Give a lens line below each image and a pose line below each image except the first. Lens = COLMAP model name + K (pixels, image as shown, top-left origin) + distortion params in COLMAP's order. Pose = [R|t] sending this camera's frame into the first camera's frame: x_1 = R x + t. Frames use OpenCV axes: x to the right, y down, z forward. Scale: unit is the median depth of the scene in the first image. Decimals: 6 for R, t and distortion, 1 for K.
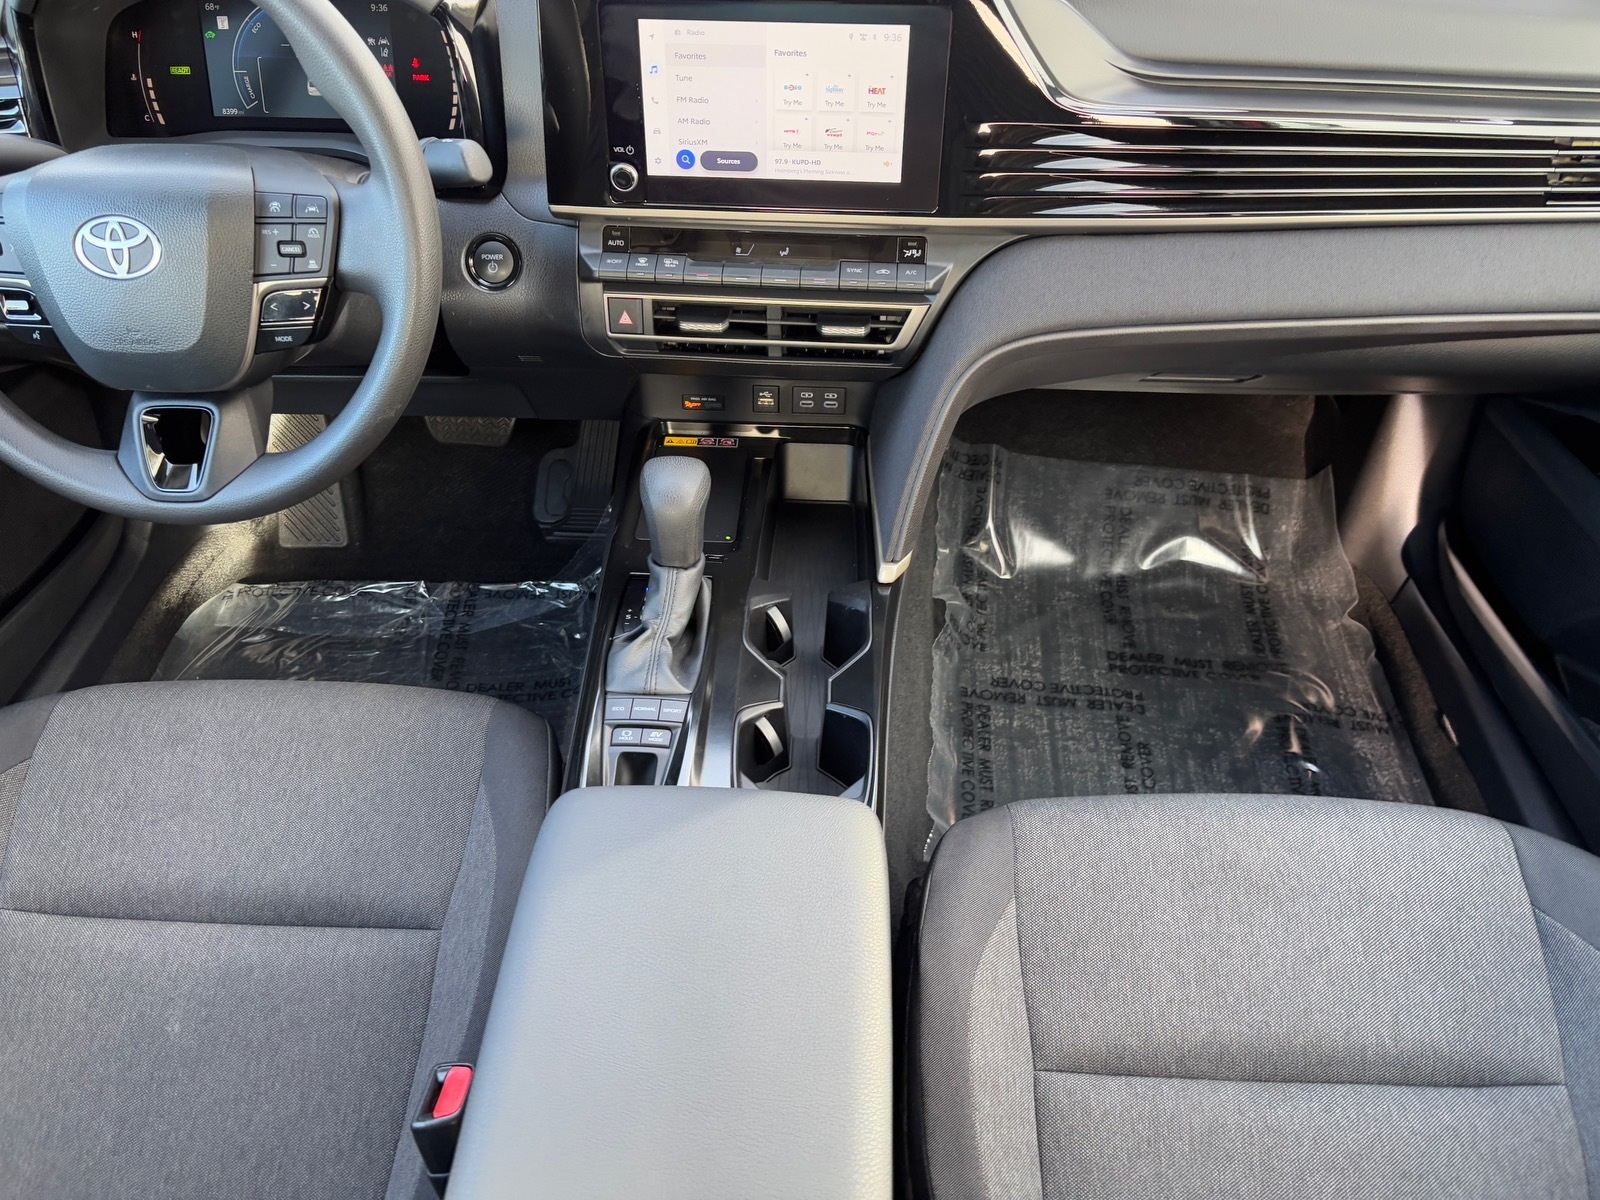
lens RADIAL K [[1231.7, 0, 788.2], [0, 1231.7, 611.4], [0, 0, 1]] dist [0.030560, -0.036222]
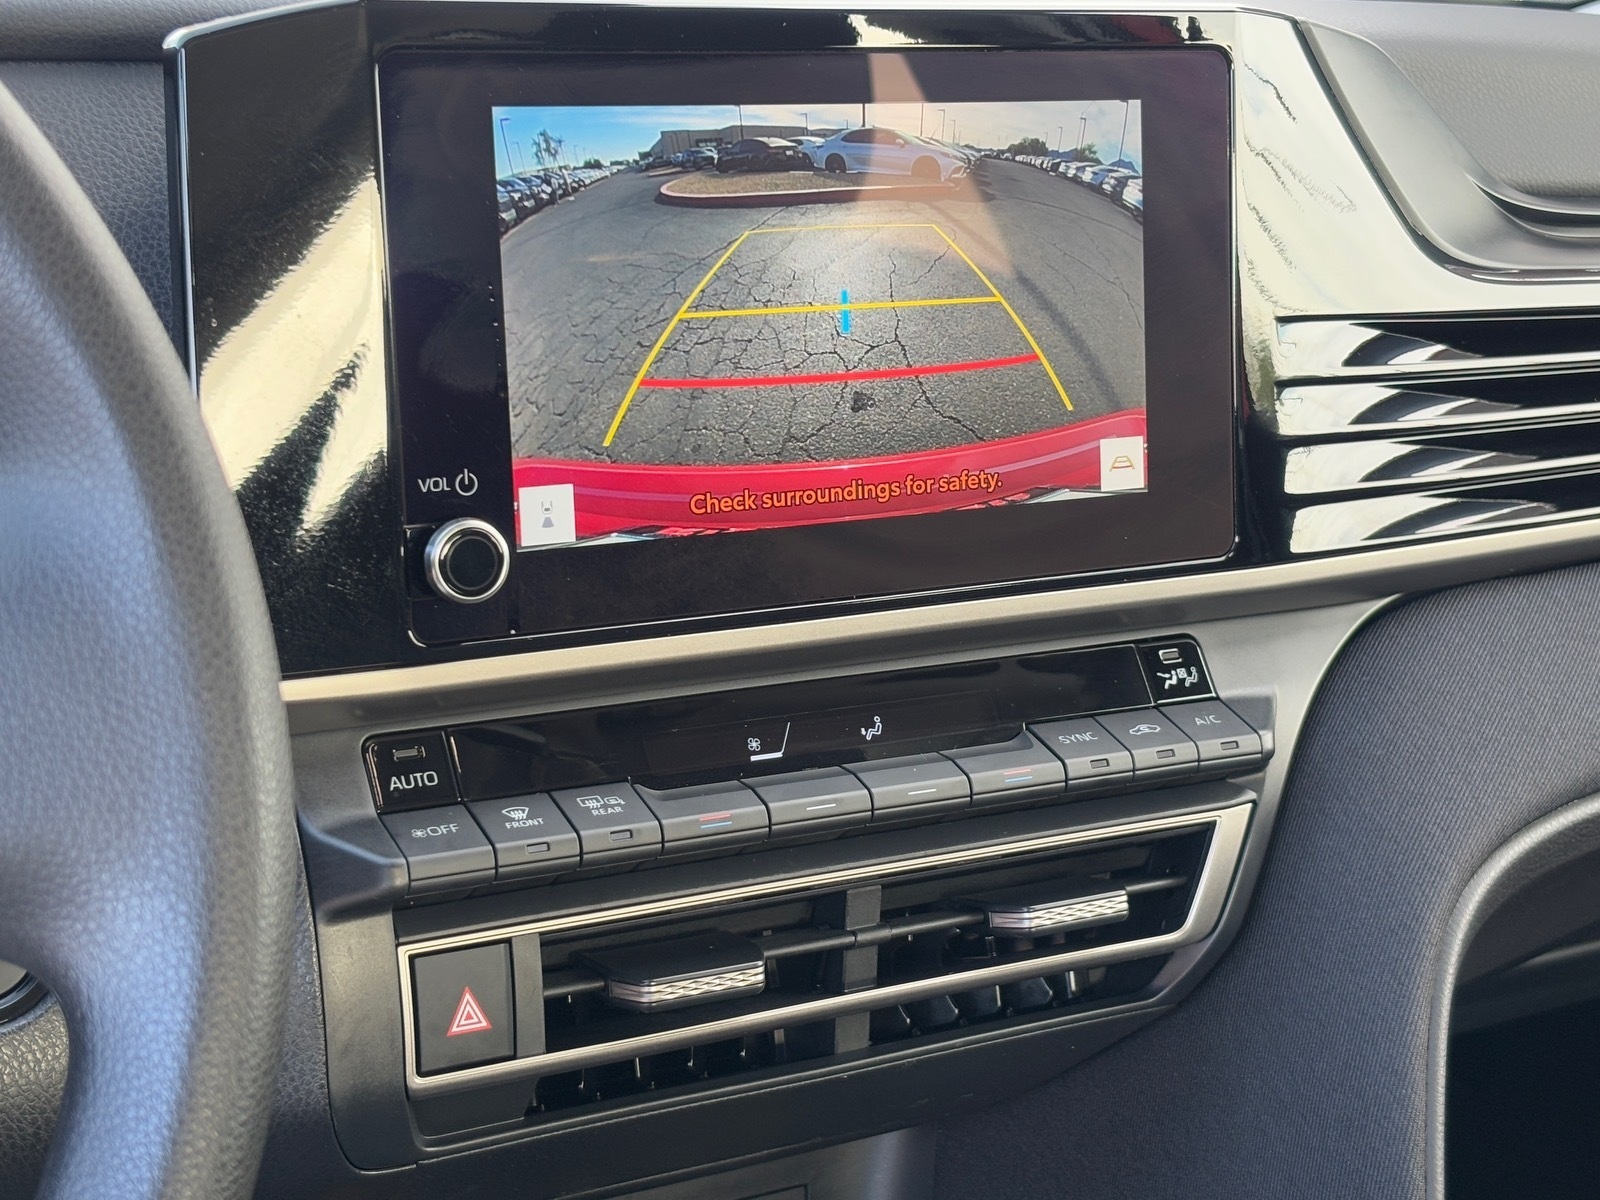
lens RADIAL K [[2711.0, 0, 812.2], [0, 2711.0, 587.9], [0, 0, 1]] dist [0.156682, 0.000000]
pose [[0.830833, -0.107231, 0.546093, -0.420396], [0.355765, 0.856913, -0.373002, -0.048118], [-0.427957, 0.504184, 0.750101, 0.415730]]
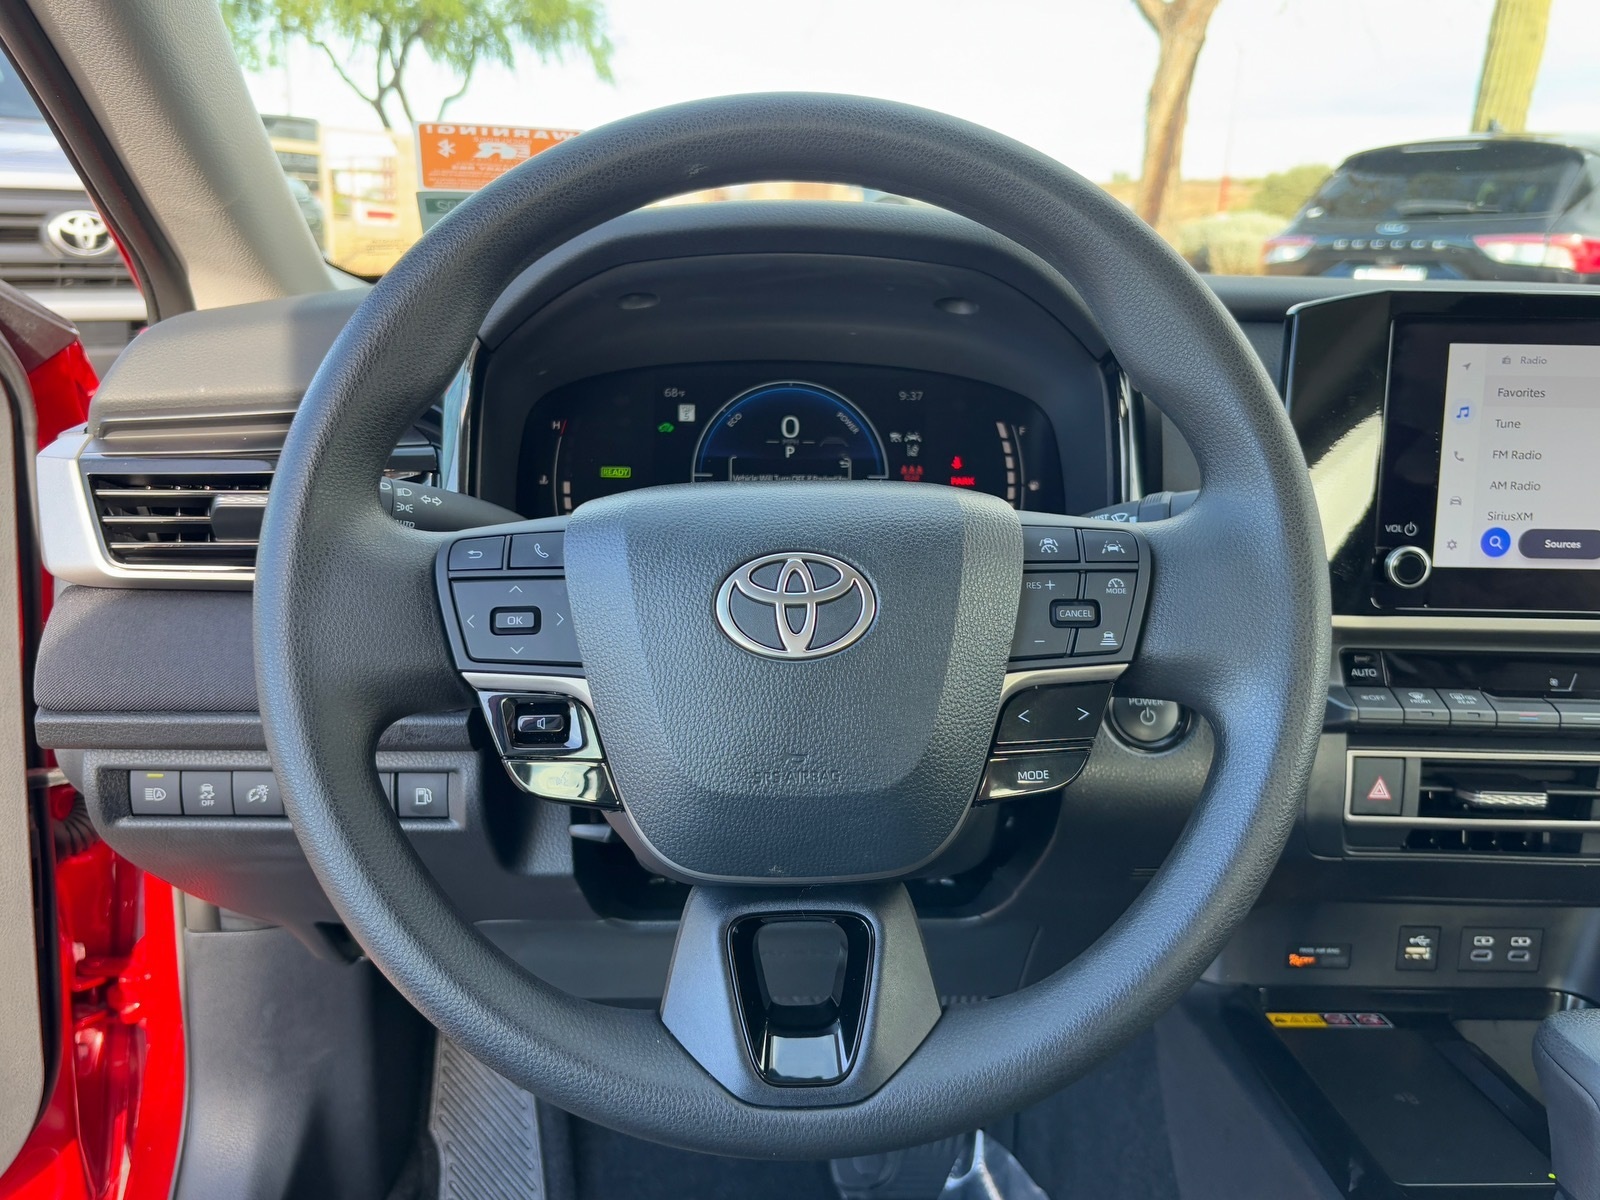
lens RADIAL K [[1343.0, 0, 791.6], [0, 1343.0, 607.6], [0, 0, 1]] dist [0.042967, -0.048632]
pose [[0.997298, 0.002348, 0.073424, -0.478262], [0.032792, 0.880154, -0.473555, -0.008526], [-0.065736, 0.474683, 0.877699, 0.391772]]
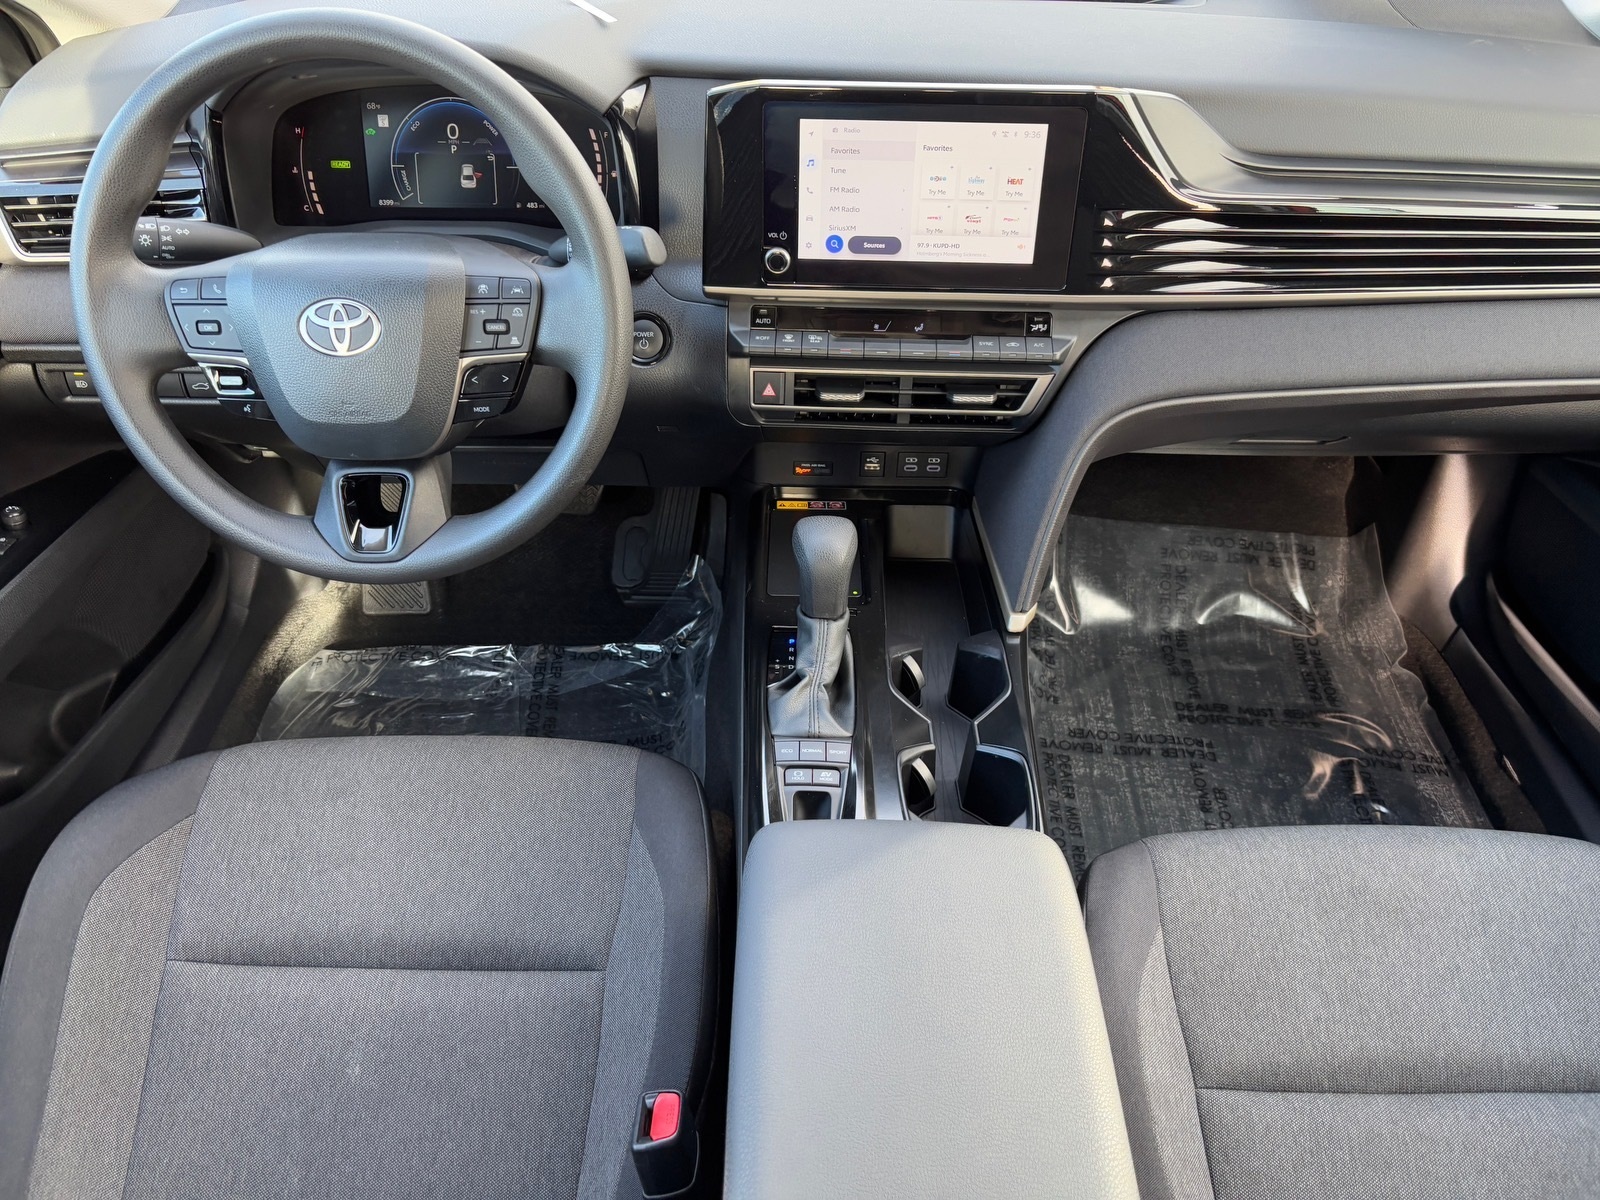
lens RADIAL K [[1231.7, 0, 789.6], [0, 1231.7, 611.4], [0, 0, 1]] dist [0.030560, -0.036222]
pose [[0.999427, -0.013128, 0.031206, -0.151567], [0.014953, 0.998146, -0.059001, 0.019175], [-0.030373, 0.059433, 0.997770, -0.059234]]
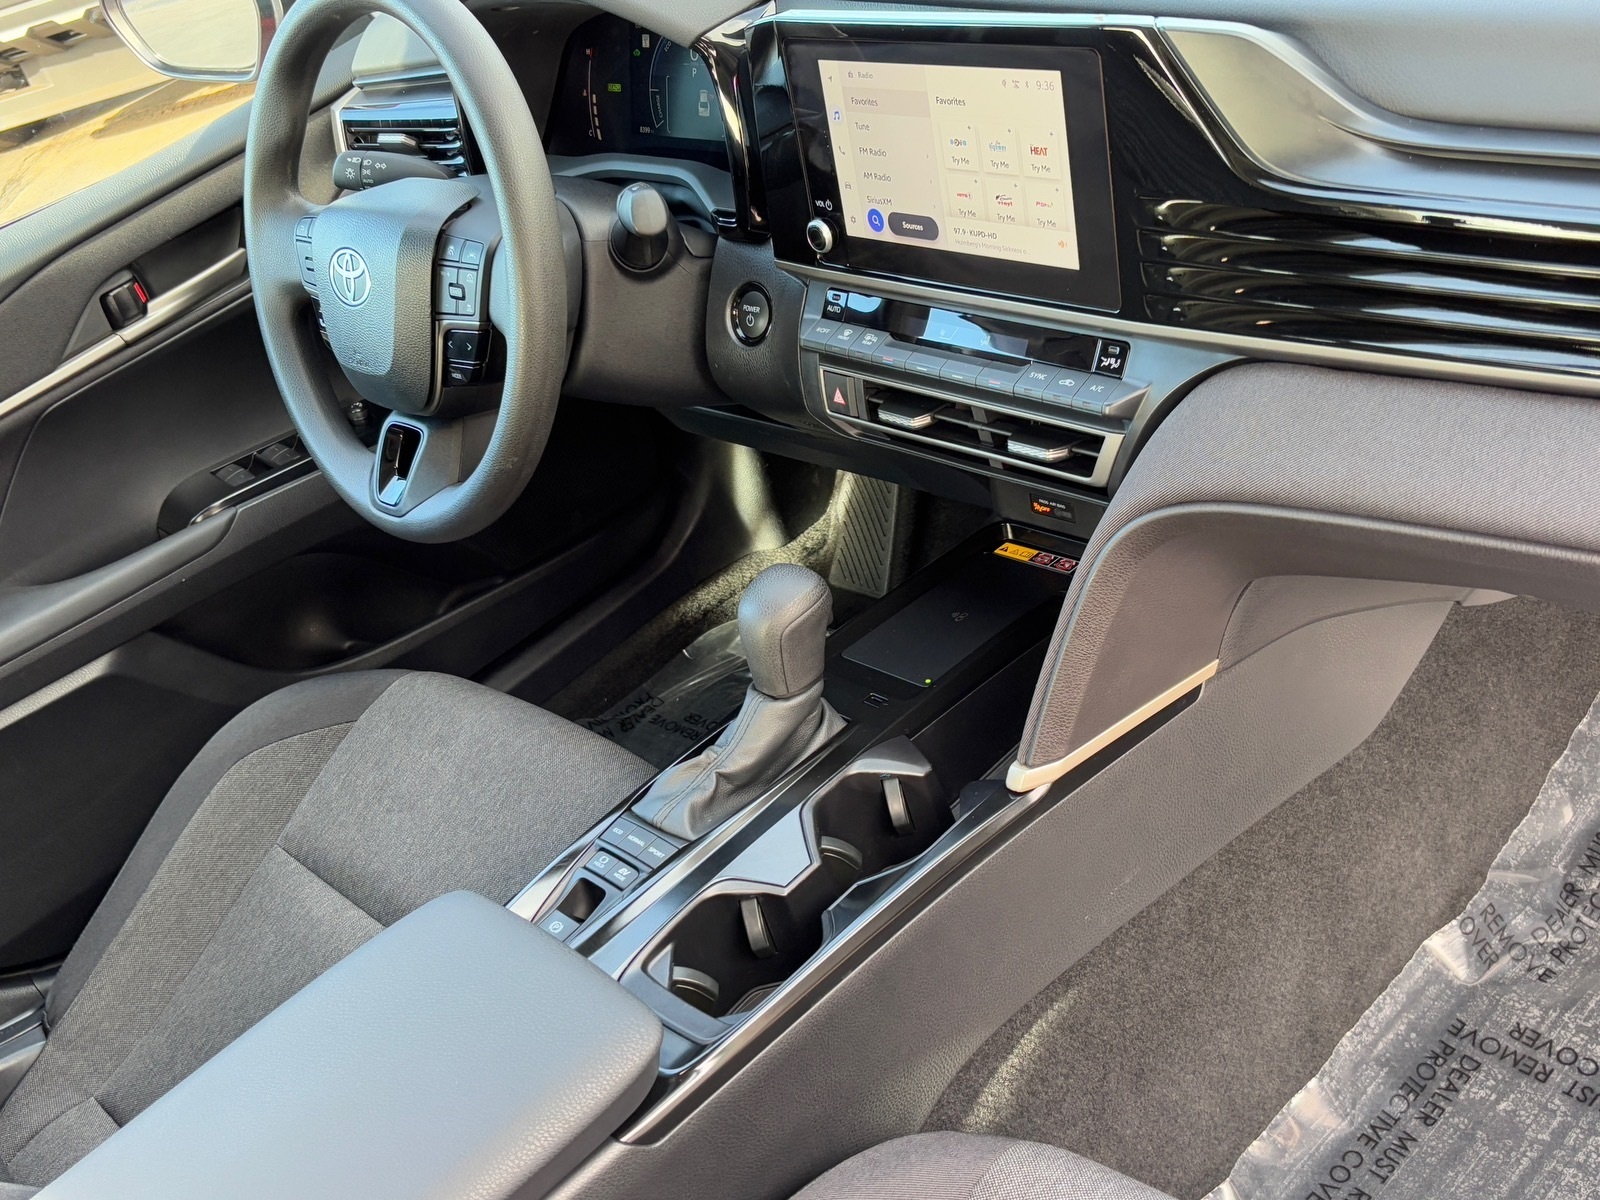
lens RADIAL K [[1720.4, 0, 803.1], [0, 1720.4, 629.1], [0, 0, 1]] dist [0.052425, 0.000000]
pose [[0.711155, 0.223844, -0.666448, 0.669463], [-0.247933, 0.966905, 0.060194, -0.150886], [0.657866, 0.122427, 0.743118, 0.141319]]
